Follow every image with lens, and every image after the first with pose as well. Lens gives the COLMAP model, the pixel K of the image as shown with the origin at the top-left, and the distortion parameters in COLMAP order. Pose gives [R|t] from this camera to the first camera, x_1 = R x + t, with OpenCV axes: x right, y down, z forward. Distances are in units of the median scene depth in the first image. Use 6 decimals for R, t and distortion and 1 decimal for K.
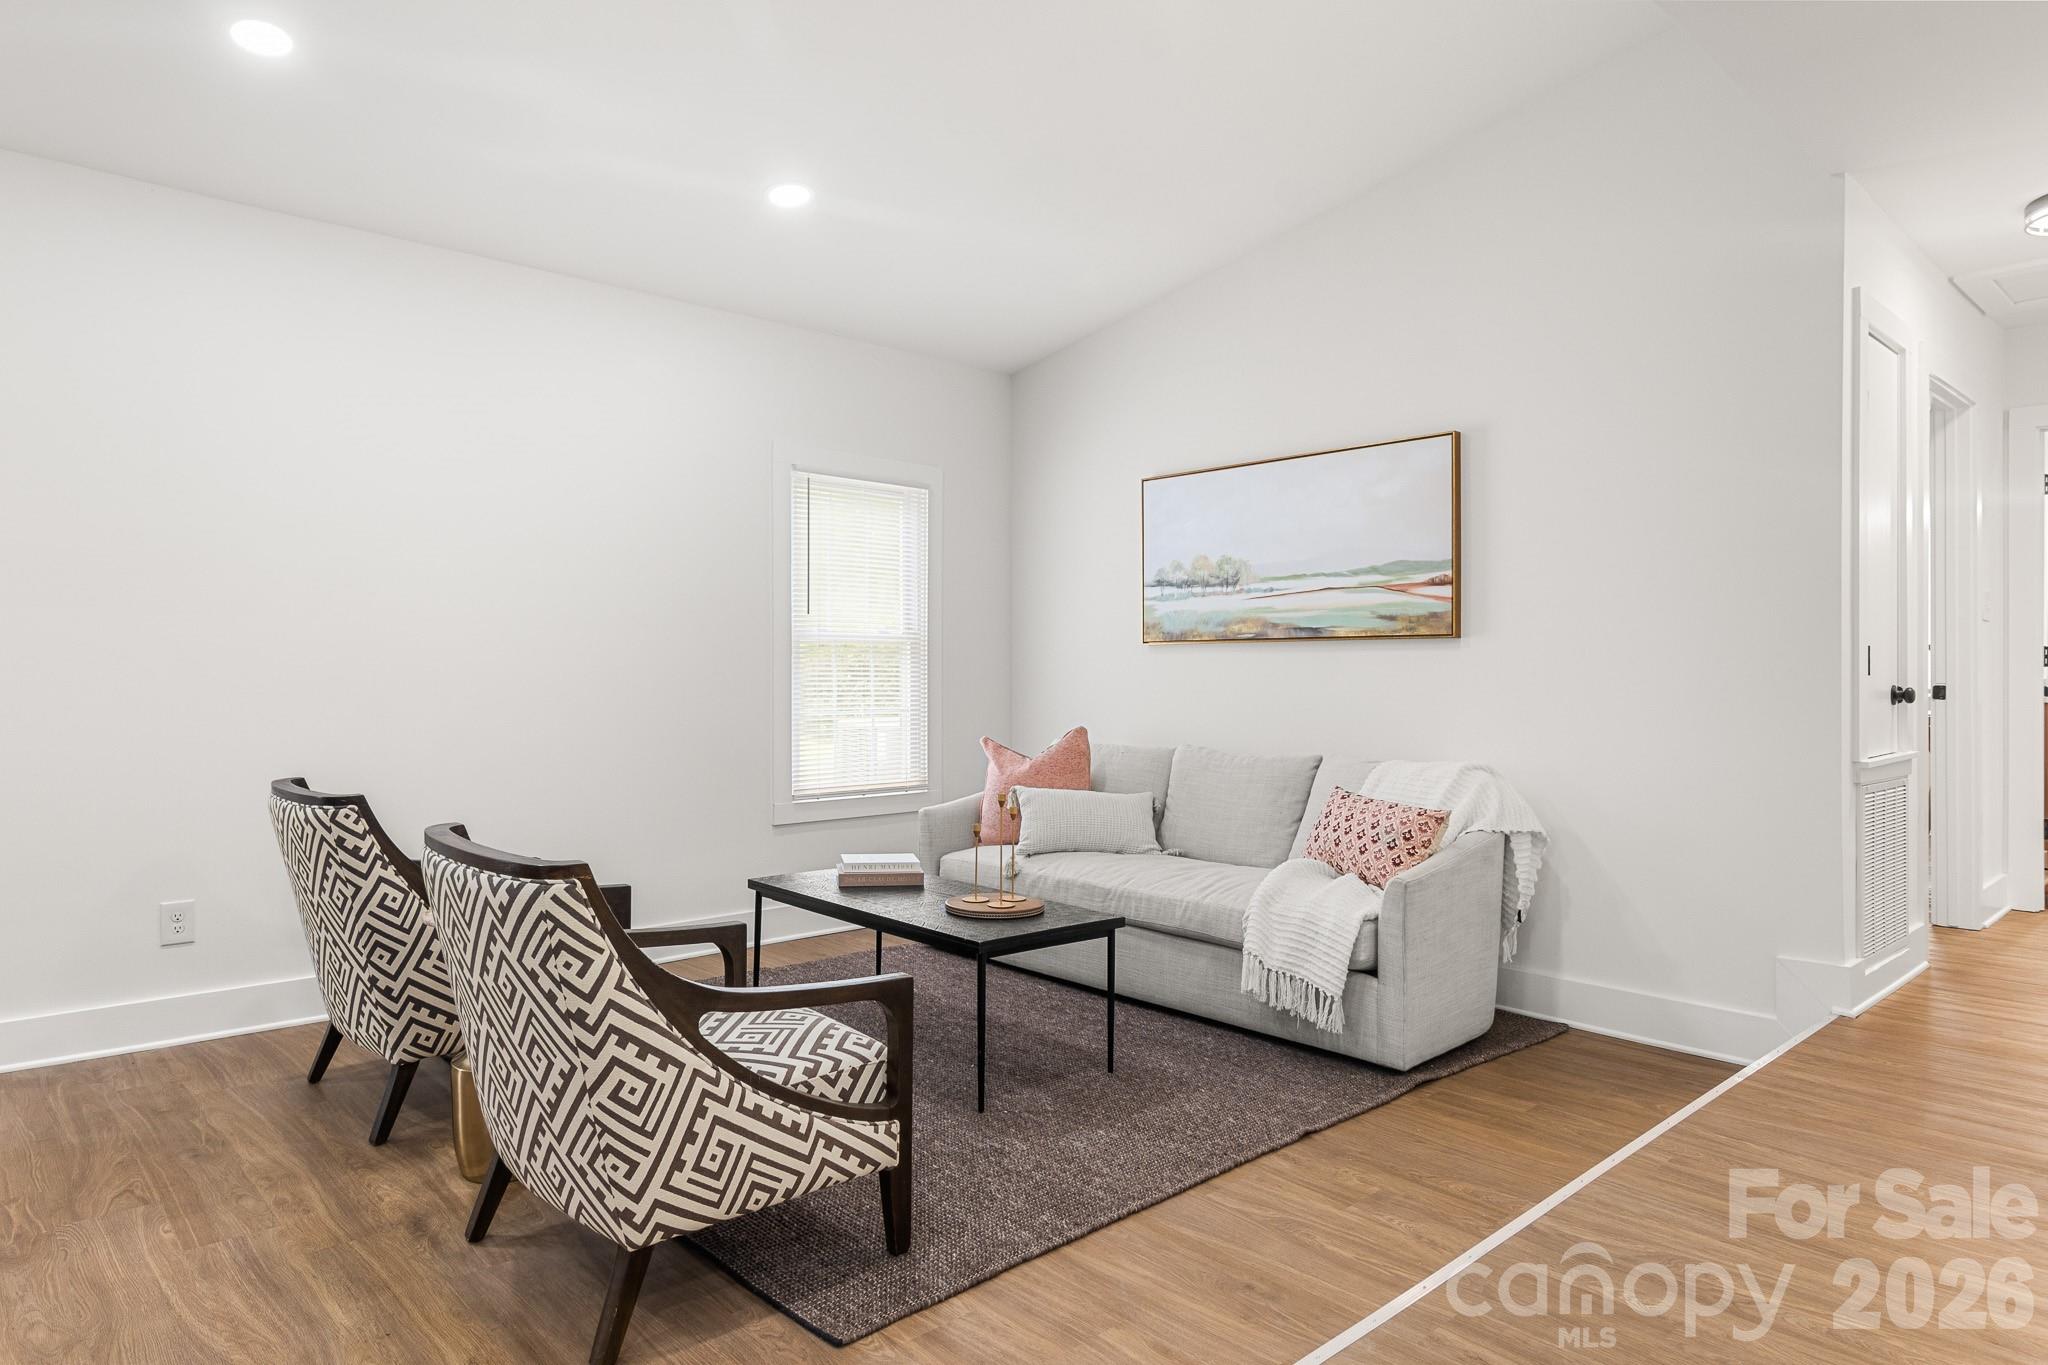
lens RADIAL K [[1216.7, 0, 1020.7], [0, 1216.7, 673.5], [0, 0, 1]] dist [-0.003862, -0.000328]
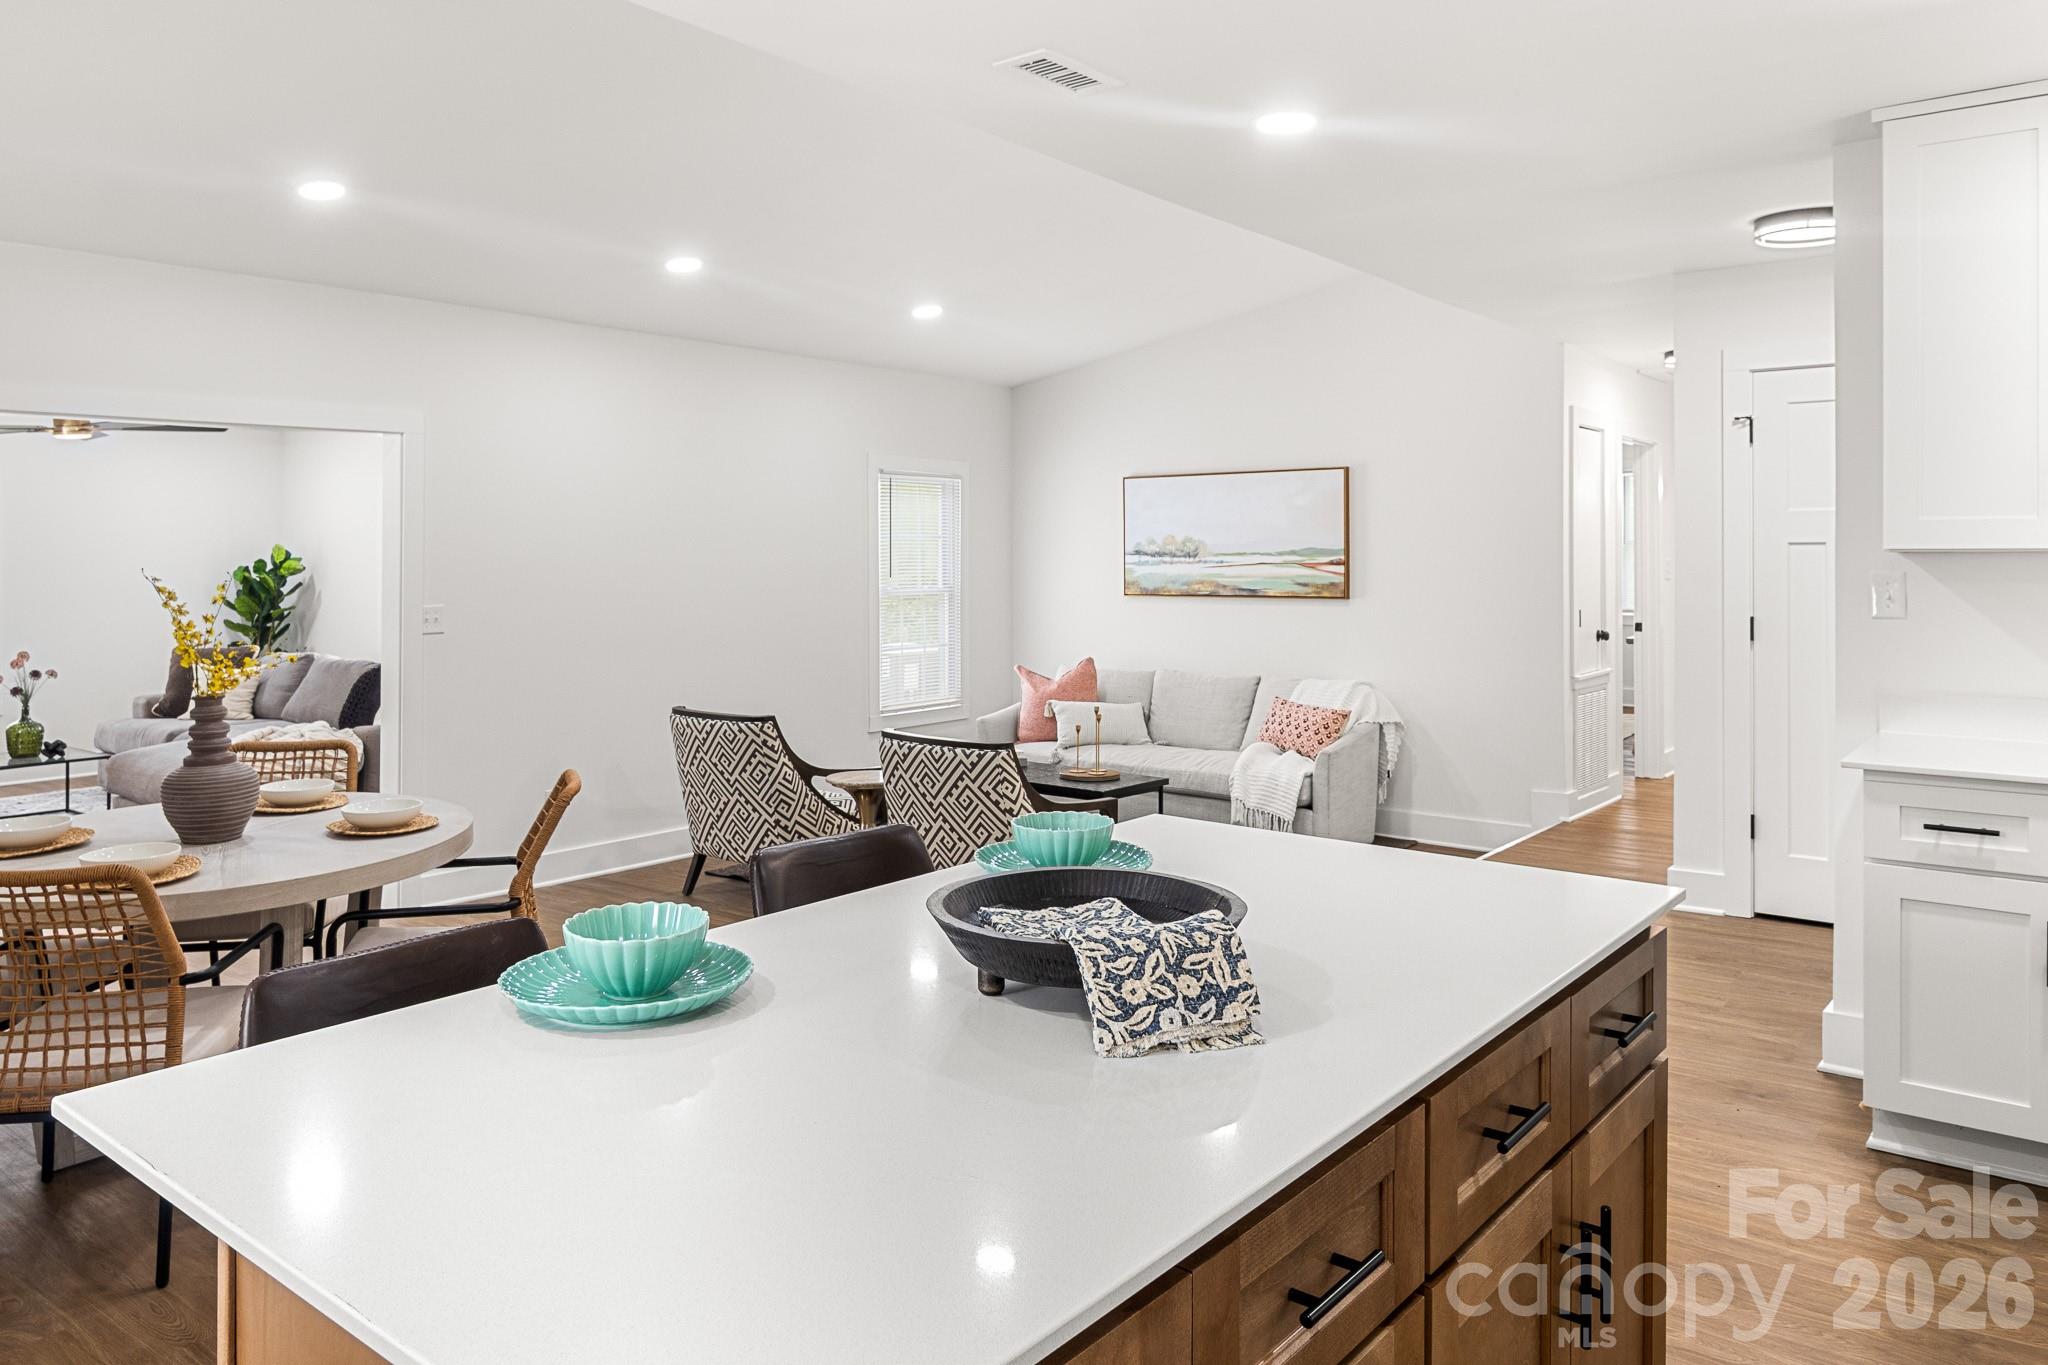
lens RADIAL K [[1450.2, 0, 1014.0], [0, 1450.2, 549.9], [0, 0, 1]] dist [-0.003798, 0.000035]
pose [[0.986013, -0.004277, 0.166615, -0.413618], [0.005038, 0.999979, -0.004142, -0.096997], [-0.166594, 0.004923, 0.986013, -0.846312]]
